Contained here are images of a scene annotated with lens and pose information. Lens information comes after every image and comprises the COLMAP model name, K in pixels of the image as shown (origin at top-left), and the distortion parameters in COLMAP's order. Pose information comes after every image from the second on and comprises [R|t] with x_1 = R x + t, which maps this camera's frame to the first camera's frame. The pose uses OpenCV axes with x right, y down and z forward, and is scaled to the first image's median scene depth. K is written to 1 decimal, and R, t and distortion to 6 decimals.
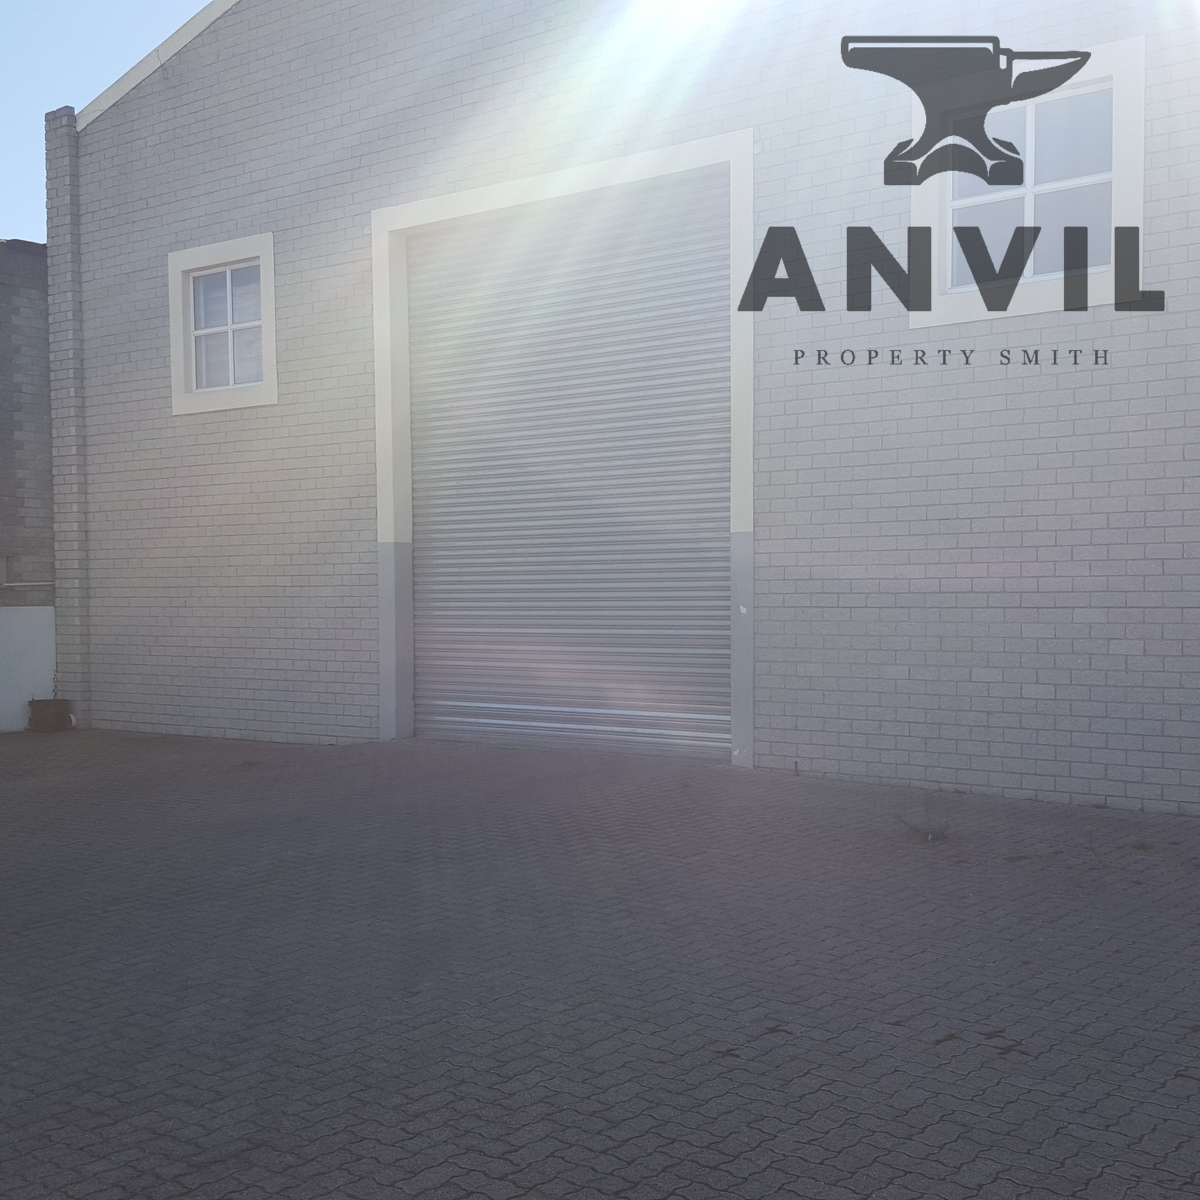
lens RADIAL K [[1546.1, 0, 600.0], [0, 1546.1, 600.0], [0, 0, 1]] dist [0.185400, -0.303553]
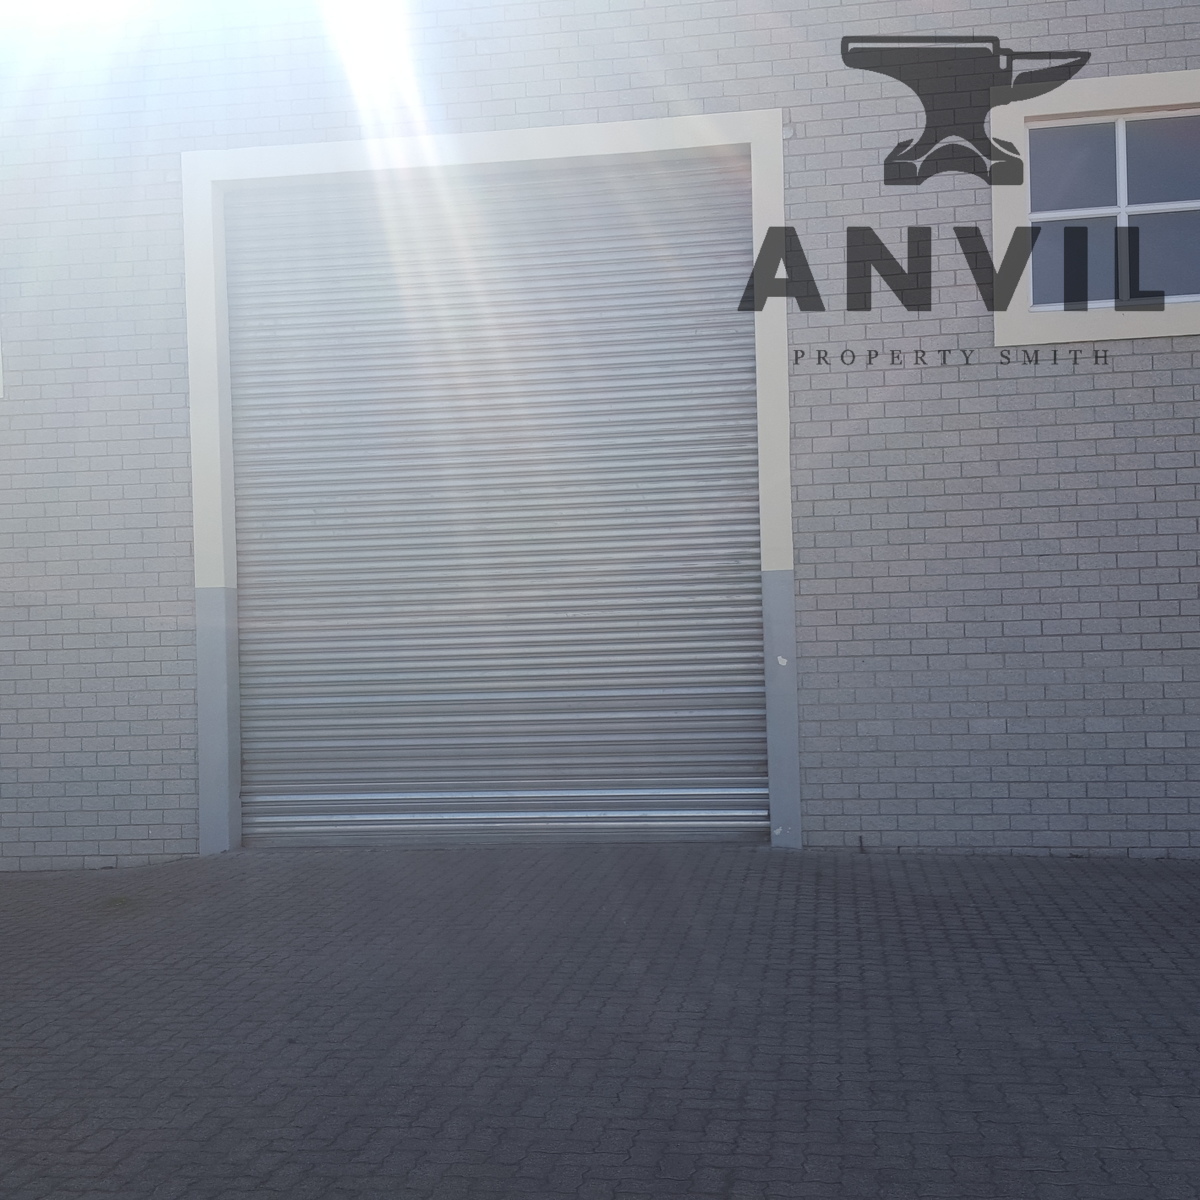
lens RADIAL K [[1546.1, 0, 600.0], [0, 1546.1, 600.0], [0, 0, 1]] dist [0.185400, -0.303553]
pose [[0.872468, 0.008940, 0.488590, -0.427198], [0.021144, 0.998206, -0.056022, 0.018954], [-0.488214, 0.059208, 0.870713, 0.314490]]
